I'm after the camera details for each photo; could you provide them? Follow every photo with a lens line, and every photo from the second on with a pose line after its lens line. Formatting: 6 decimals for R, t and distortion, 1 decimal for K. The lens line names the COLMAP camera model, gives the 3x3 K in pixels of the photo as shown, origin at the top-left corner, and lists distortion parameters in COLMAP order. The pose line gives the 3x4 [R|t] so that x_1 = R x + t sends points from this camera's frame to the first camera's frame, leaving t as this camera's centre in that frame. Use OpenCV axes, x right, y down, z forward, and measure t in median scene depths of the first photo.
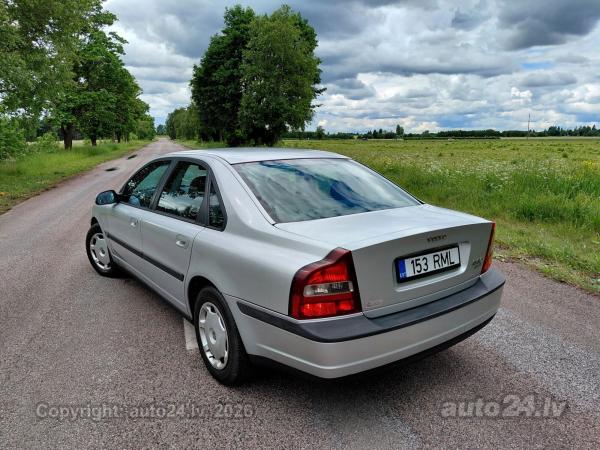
lens RADIAL K [[454.5, 0, 305.0], [0, 454.5, 229.2], [0, 0, 1]] dist [0.012657, -0.049367]
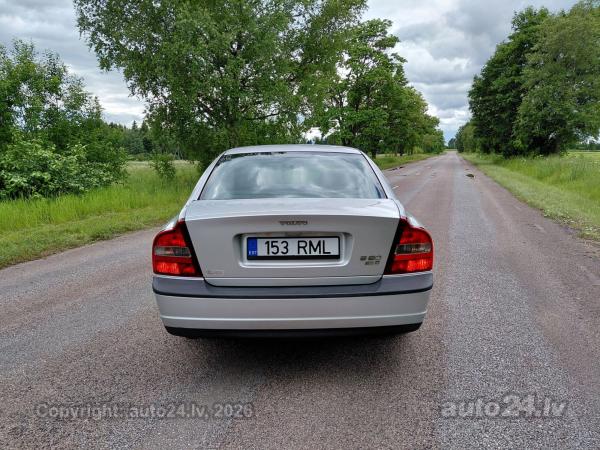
lens RADIAL K [[454.5, 0, 299.8], [0, 454.5, 227.5], [0, 0, 1]] dist [0.012657, -0.049367]
pose [[0.810356, 0.082036, -0.580167, 0.050563], [-0.101295, 0.994856, -0.000813, 0.001661], [0.577116, 0.059427, 0.814497, 0.010180]]
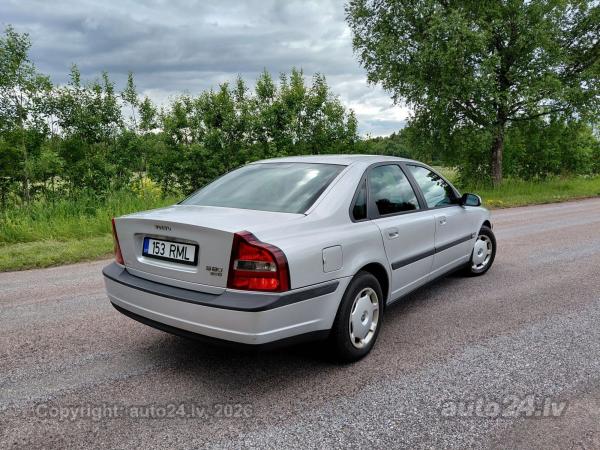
lens RADIAL K [[454.5, 0, 295.9], [0, 454.5, 225.7], [0, 0, 1]] dist [0.012657, -0.049367]
pose [[0.272431, 0.123582, -0.954206, 0.083420], [-0.170198, 0.982268, 0.078624, -0.007518], [0.947003, 0.140984, 0.288633, 0.055831]]
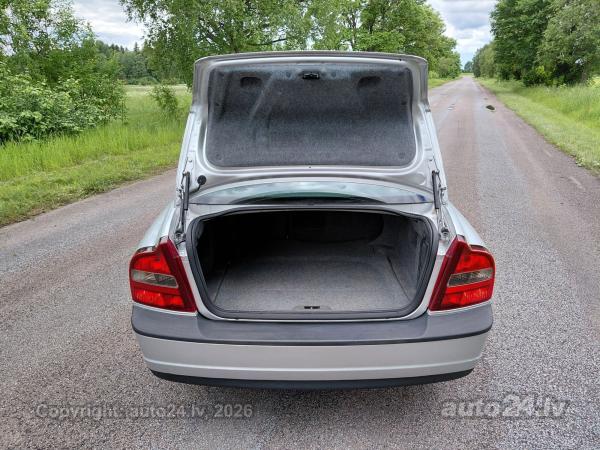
lens RADIAL K [[454.5, 0, 300.6], [0, 454.5, 223.2], [0, 0, 1]] dist [0.012657, -0.049367]
pose [[0.800566, 0.173897, -0.573457, 0.039749], [-0.106361, 0.983008, 0.149608, -0.007435], [0.589729, -0.058778, 0.805459, 0.021398]]
